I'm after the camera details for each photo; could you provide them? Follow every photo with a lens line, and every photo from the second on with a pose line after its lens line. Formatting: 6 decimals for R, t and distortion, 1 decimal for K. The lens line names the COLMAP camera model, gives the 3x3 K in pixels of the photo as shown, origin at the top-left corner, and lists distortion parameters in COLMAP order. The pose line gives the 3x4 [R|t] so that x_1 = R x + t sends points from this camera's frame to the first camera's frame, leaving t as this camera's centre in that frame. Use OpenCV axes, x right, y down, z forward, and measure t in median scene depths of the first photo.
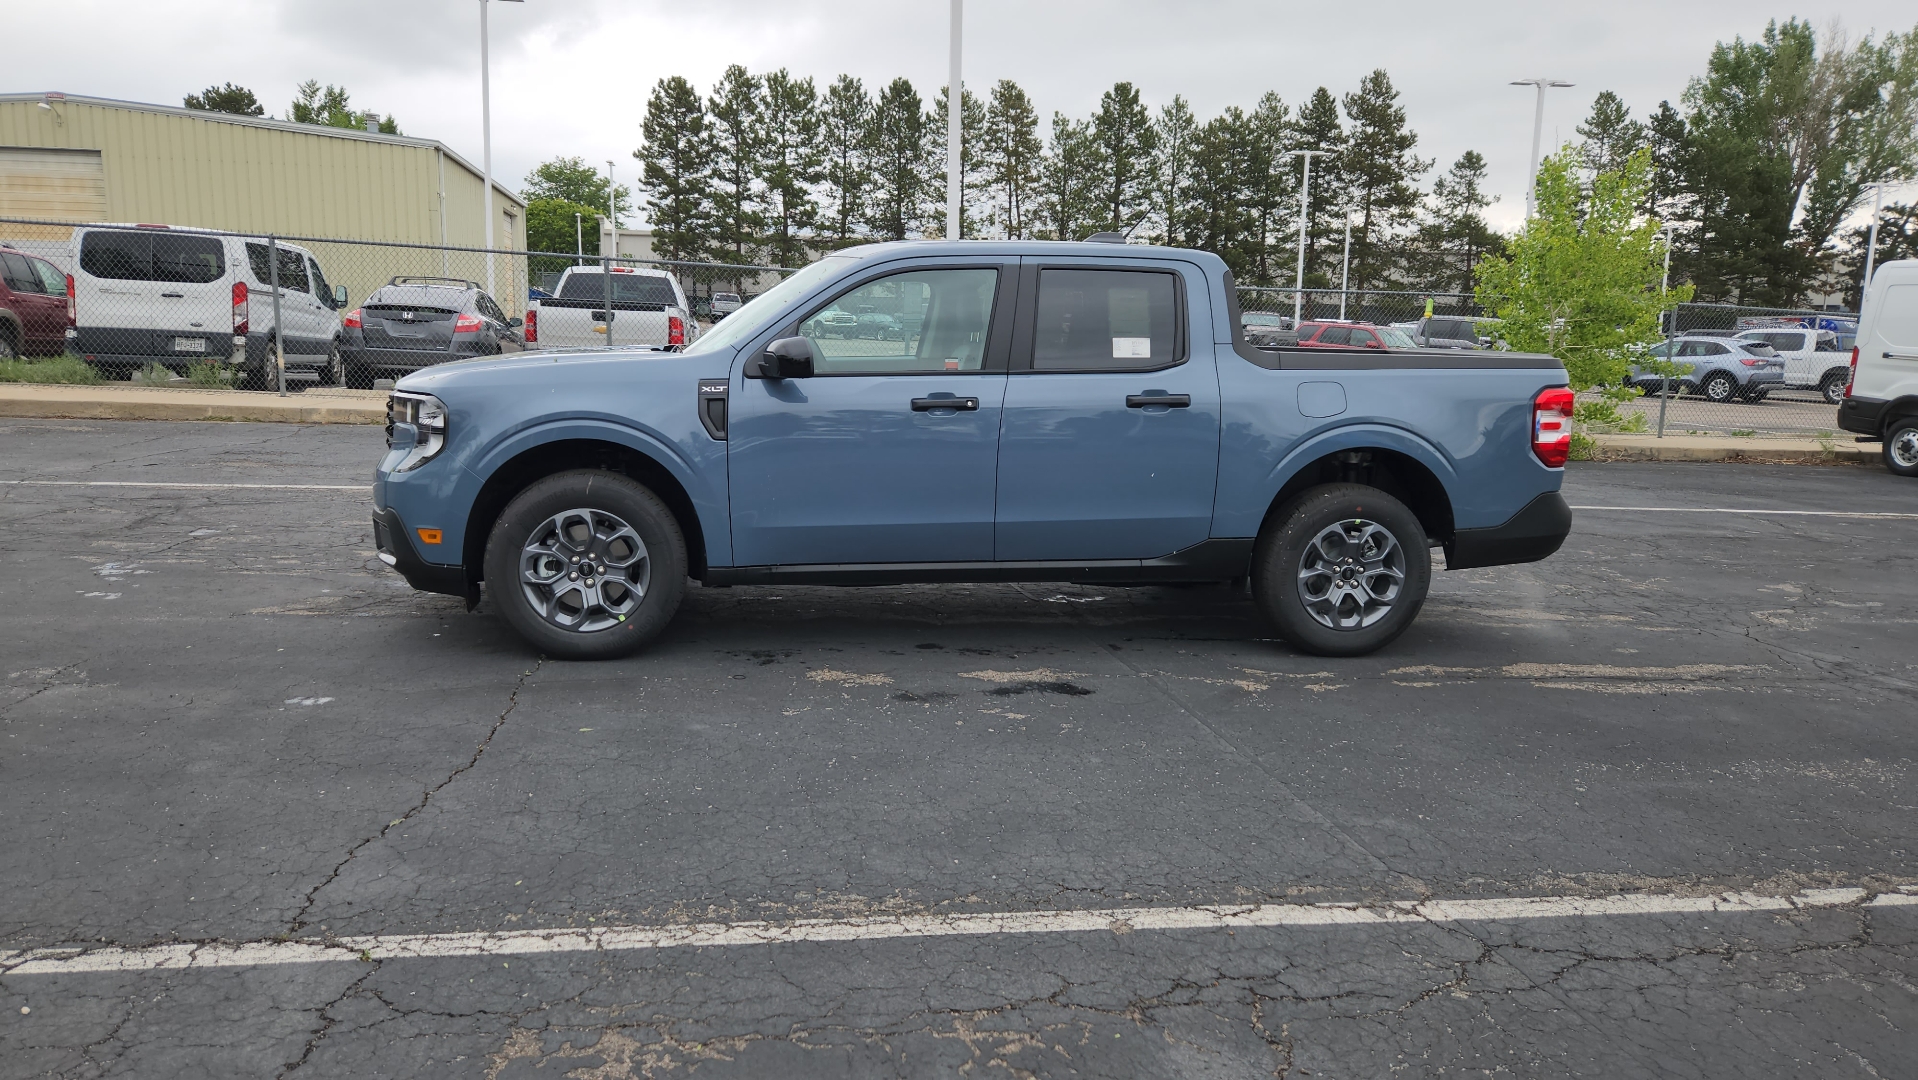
lens RADIAL K [[1279.2, 0, 925.2], [0, 1279.2, 510.9], [0, 0, 1]] dist [0.077085, -0.061968]
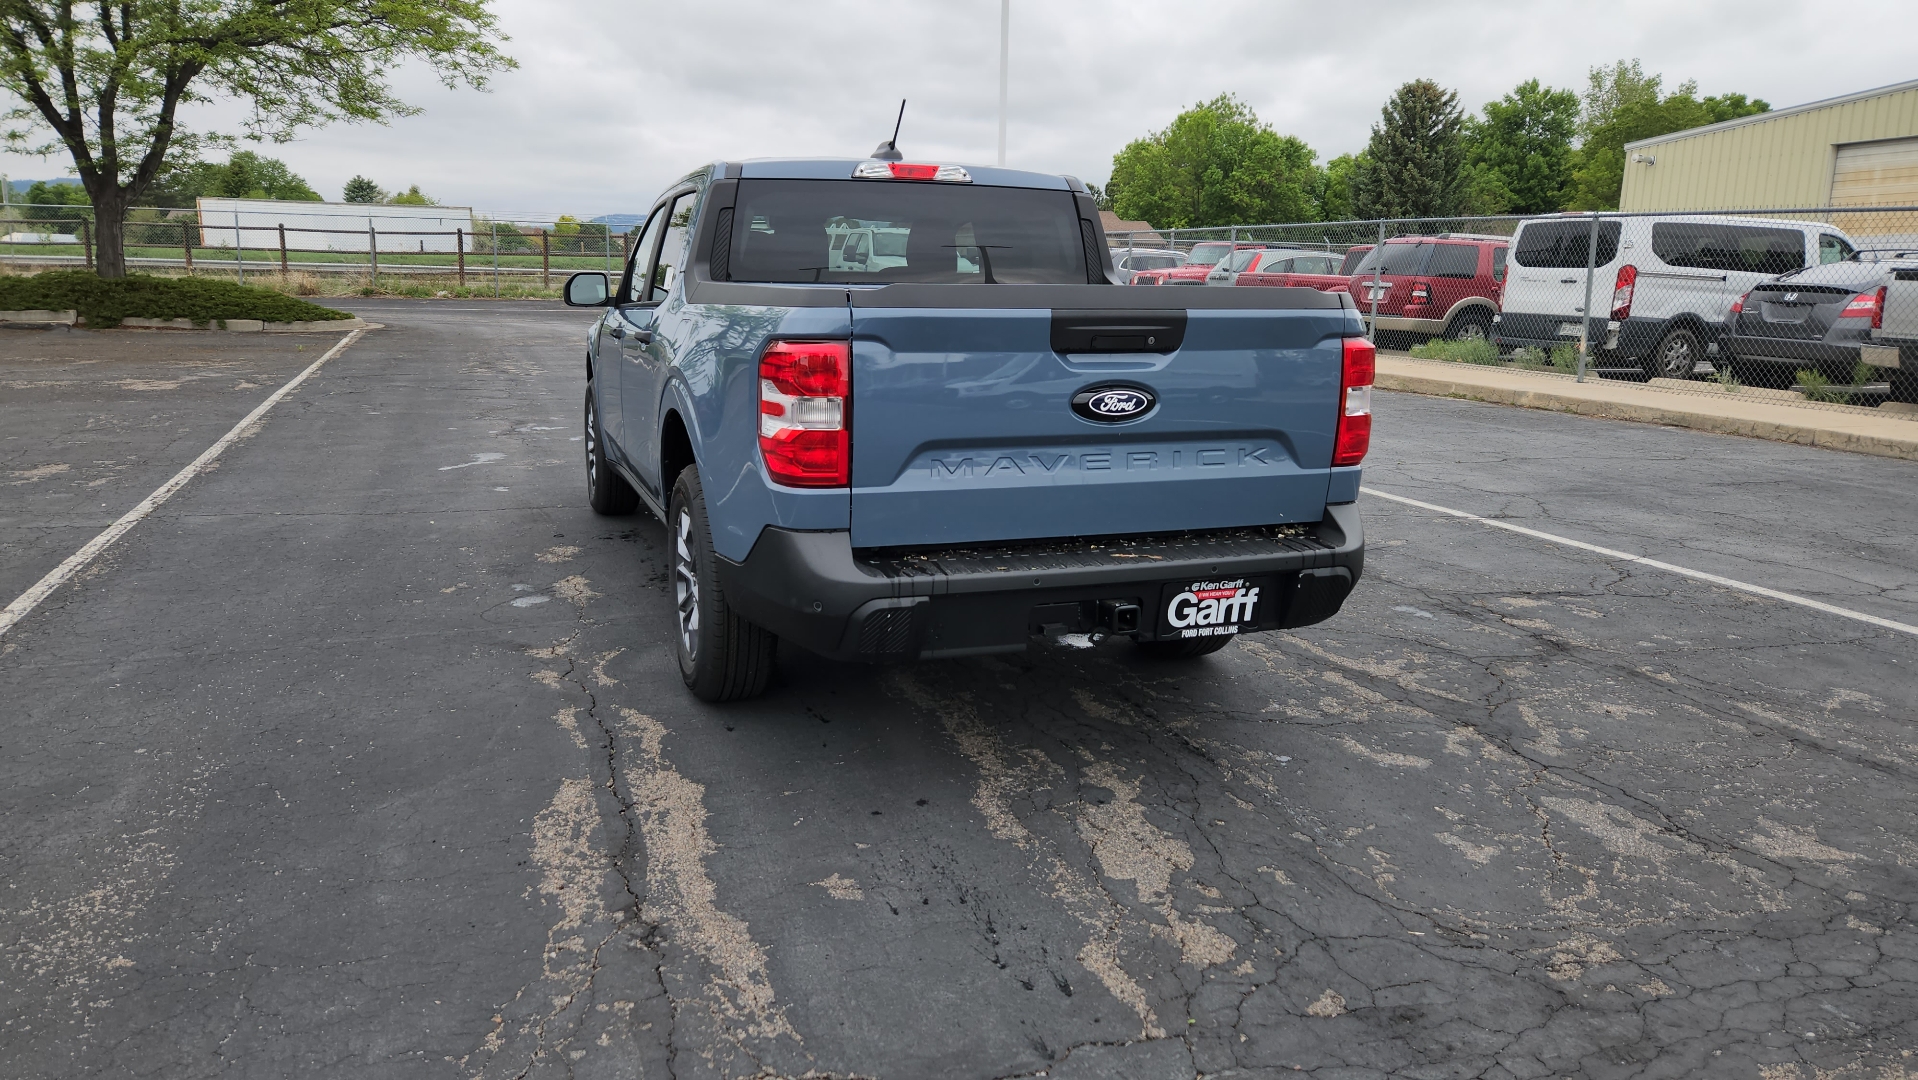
lens RADIAL K [[1278.9, 0, 927.8], [0, 1278.9, 534.8], [0, 0, 1]] dist [0.074919, -0.060304]
pose [[0.174708, 0.167698, -0.970234, 1.089101], [-0.156950, 0.977533, 0.140698, -0.105082], [0.972031, 0.127697, 0.197103, 1.008620]]
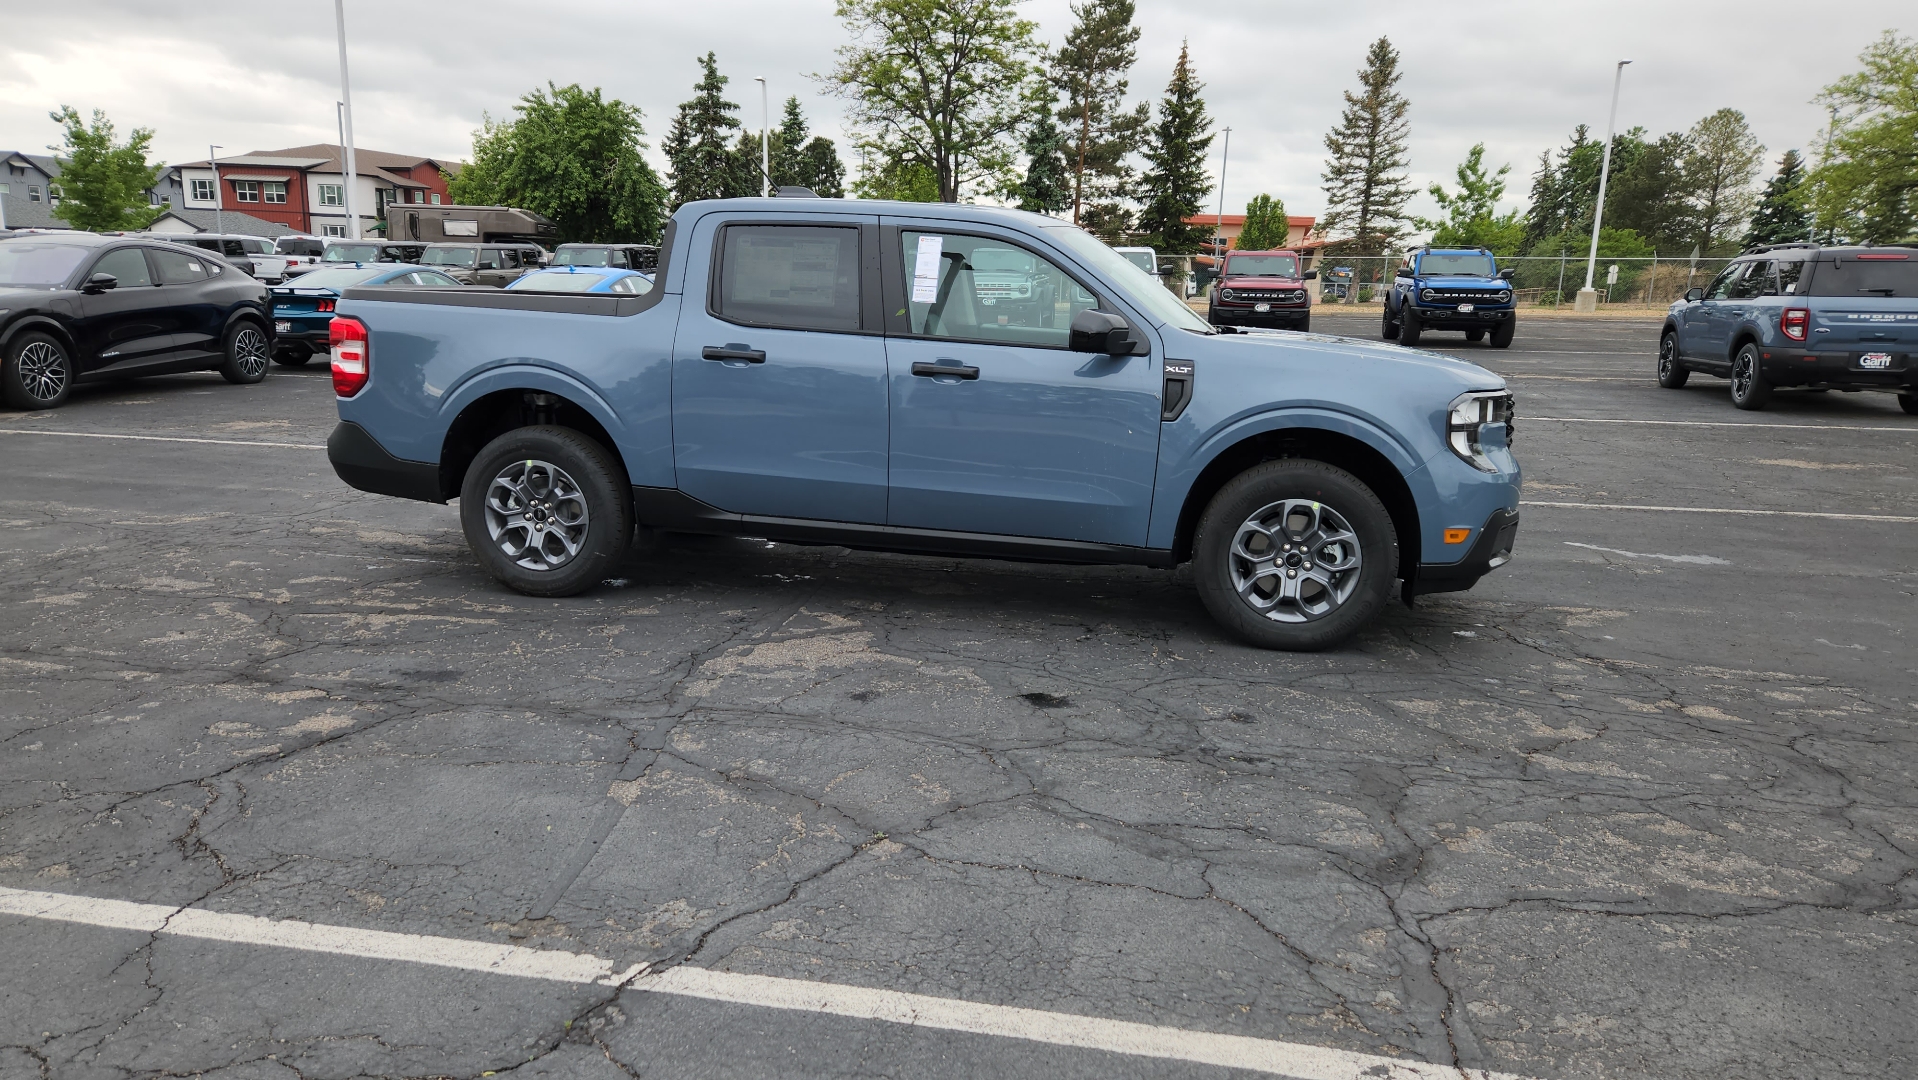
lens RADIAL K [[1278.3, 0, 928.9], [0, 1278.3, 547.4], [0, 0, 1]] dist [0.070658, -0.054483]
pose [[-0.931700, -0.126748, 0.340397, -0.367902], [0.000076, 0.937074, 0.349130, -0.339521], [-0.363229, 0.325310, -0.873062, 2.156259]]
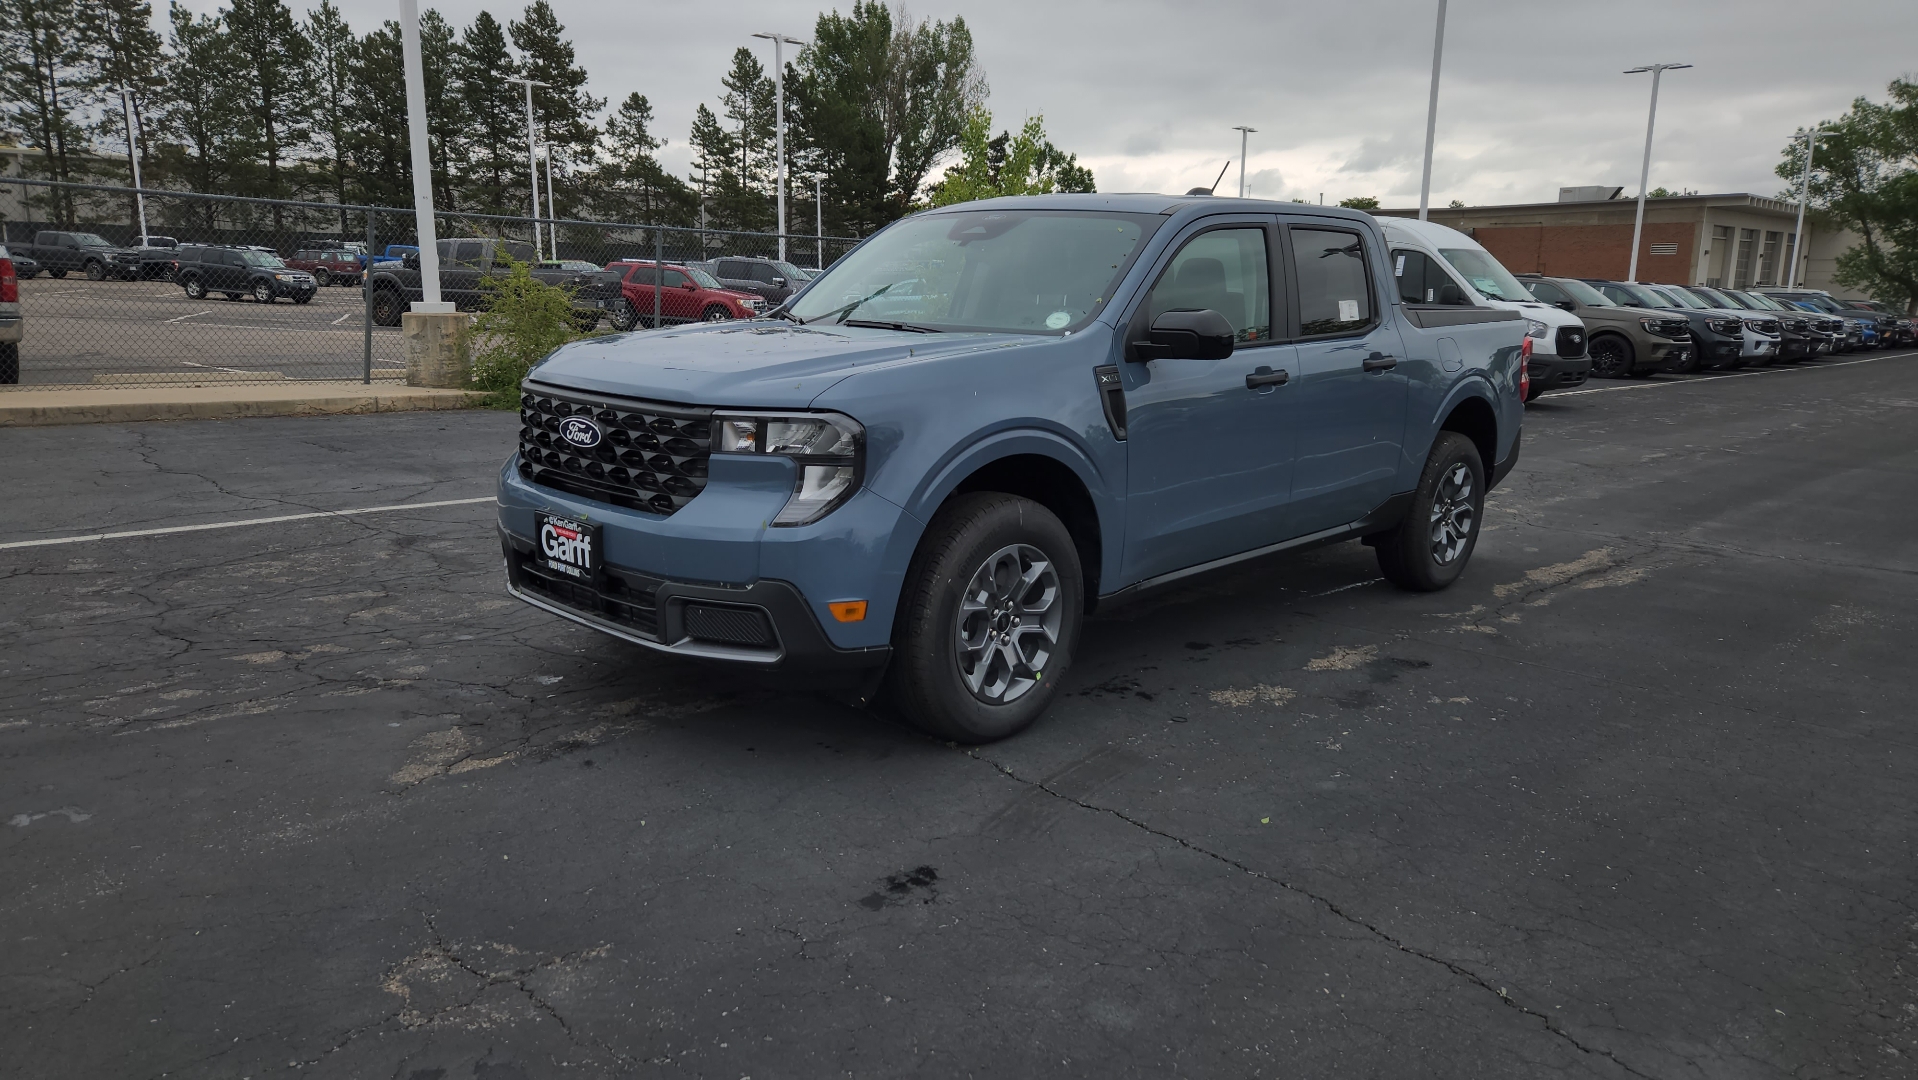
lens RADIAL K [[1280.4, 0, 917.0], [0, 1280.4, 525.0], [0, 0, 1]] dist [0.074249, -0.058452]
pose [[0.808555, -0.120399, 0.575972, -0.688089], [0.086118, 0.992516, 0.086578, -0.077436], [-0.582085, -0.020401, 0.812872, 0.379277]]
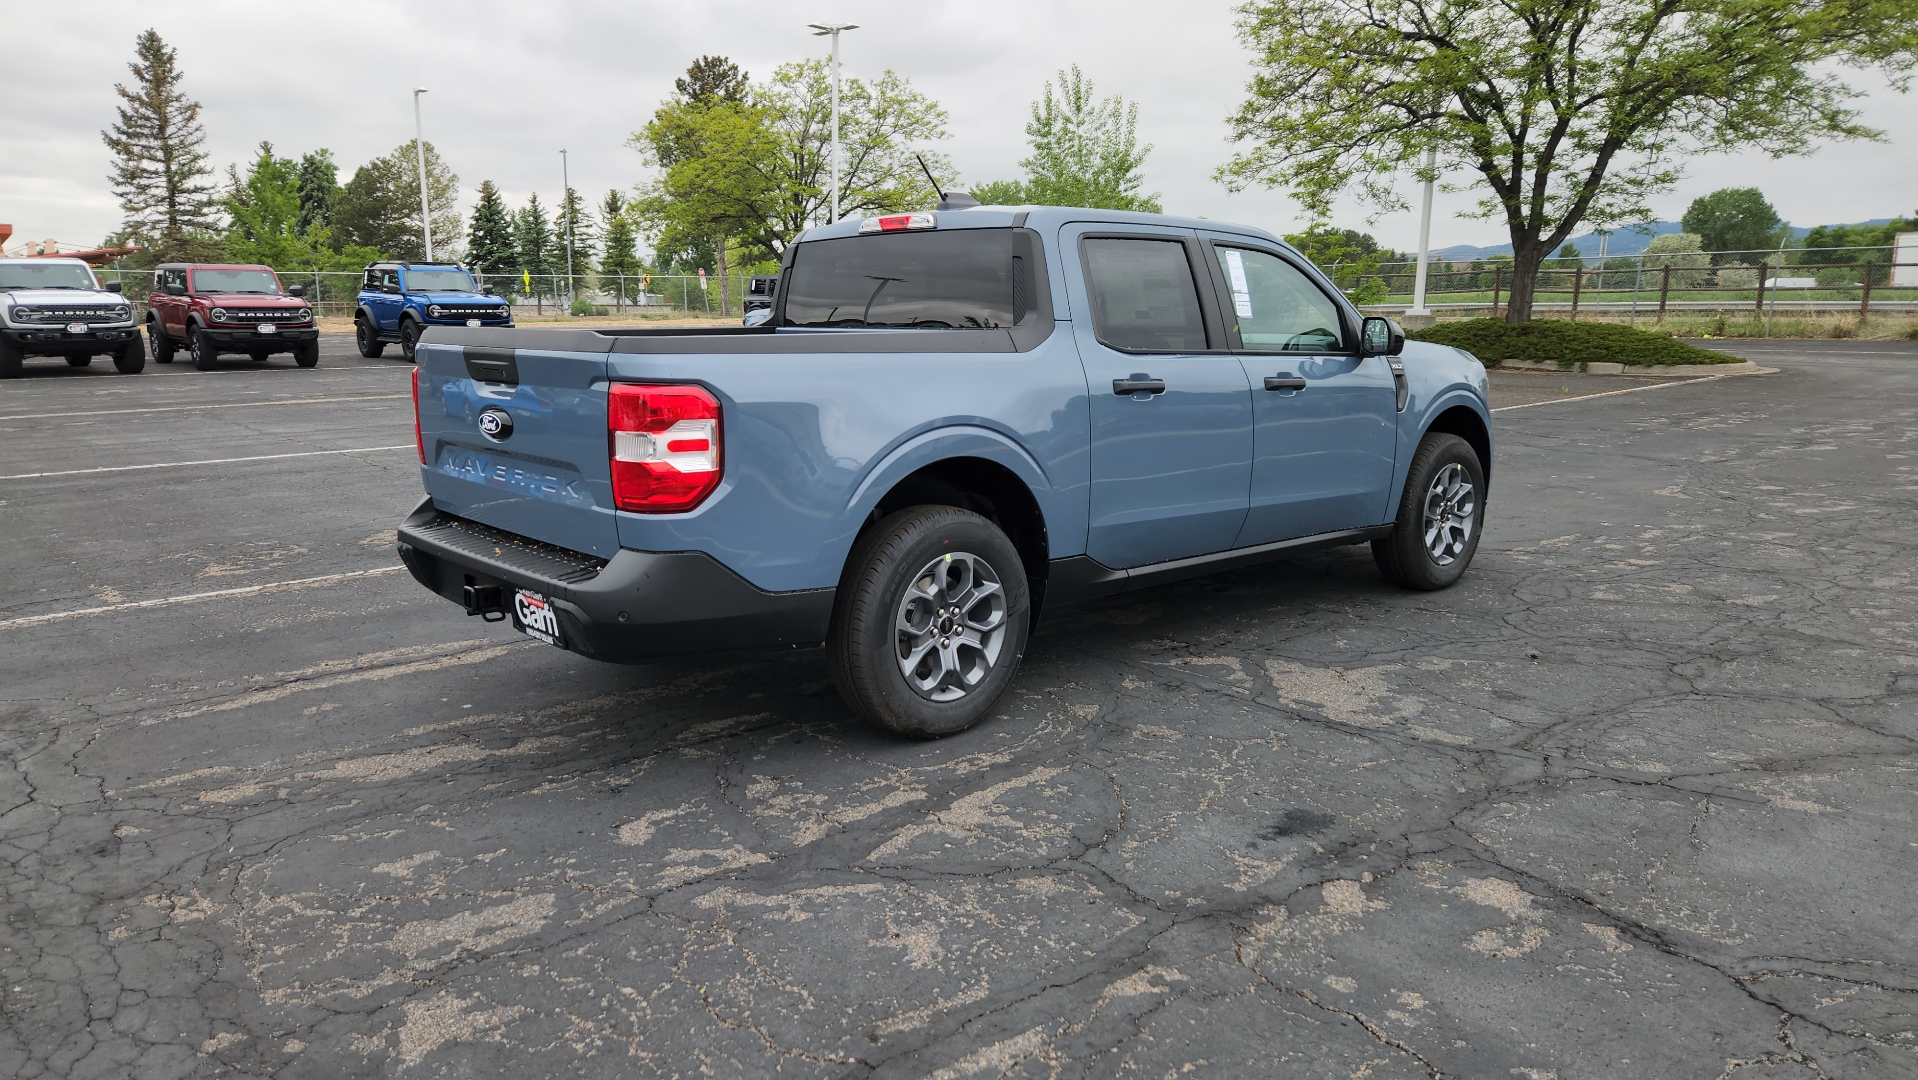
lens RADIAL K [[1277.0, 0, 912.9], [0, 1277.0, 528.8], [0, 0, 1]] dist [0.075234, -0.058041]
pose [[-0.850856, 0.062174, -0.521707, 0.696039], [-0.100050, 0.955630, 0.277058, -0.265491], [0.515785, 0.287934, -0.806883, 1.941478]]
